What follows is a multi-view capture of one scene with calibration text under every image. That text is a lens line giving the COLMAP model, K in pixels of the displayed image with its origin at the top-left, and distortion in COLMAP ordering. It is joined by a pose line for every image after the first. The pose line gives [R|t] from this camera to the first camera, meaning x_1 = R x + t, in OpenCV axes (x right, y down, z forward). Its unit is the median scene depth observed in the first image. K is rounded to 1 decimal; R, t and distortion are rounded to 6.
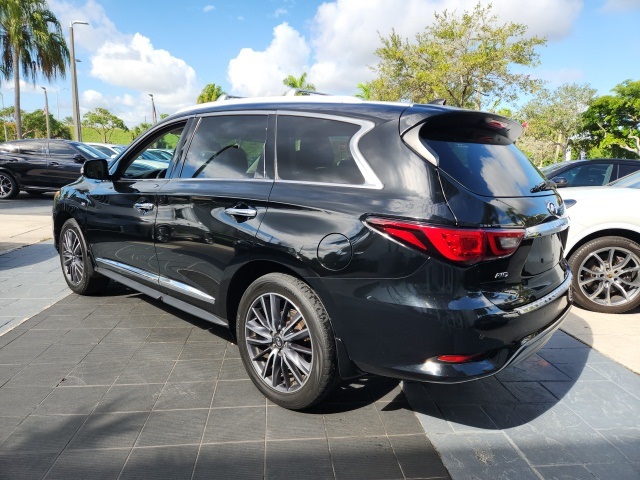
lens RADIAL K [[430.8, 0, 325.4], [0, 430.8, 240.7], [0, 0, 1]] dist [0.065929, -0.052312]
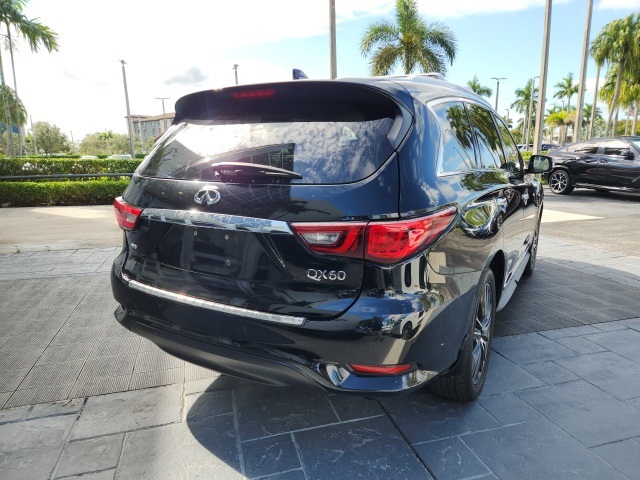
lens RADIAL K [[430.8, 0, 322.9], [0, 430.8, 245.8], [0, 0, 1]] dist [0.065929, -0.052312]
pose [[0.184082, 0.163610, -0.969198, 0.217286], [-0.155407, 0.978491, 0.135662, -0.020906], [0.970548, 0.125647, 0.205548, 0.169969]]
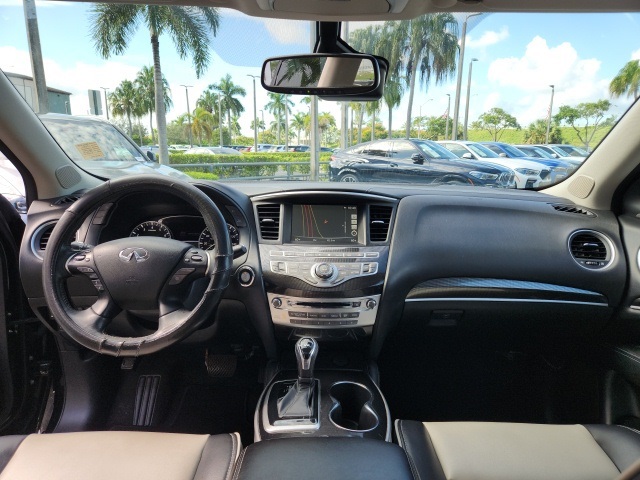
lens RADIAL K [[430.8, 0, 329.8], [0, 430.8, 241.6], [0, 0, 1]] dist [0.065929, -0.052312]
pose [[0.669656, 0.121599, -0.732649, -0.031983], [-0.120068, 0.991253, 0.054775, -0.044639], [0.732901, 0.051287, 0.678399, 0.258240]]
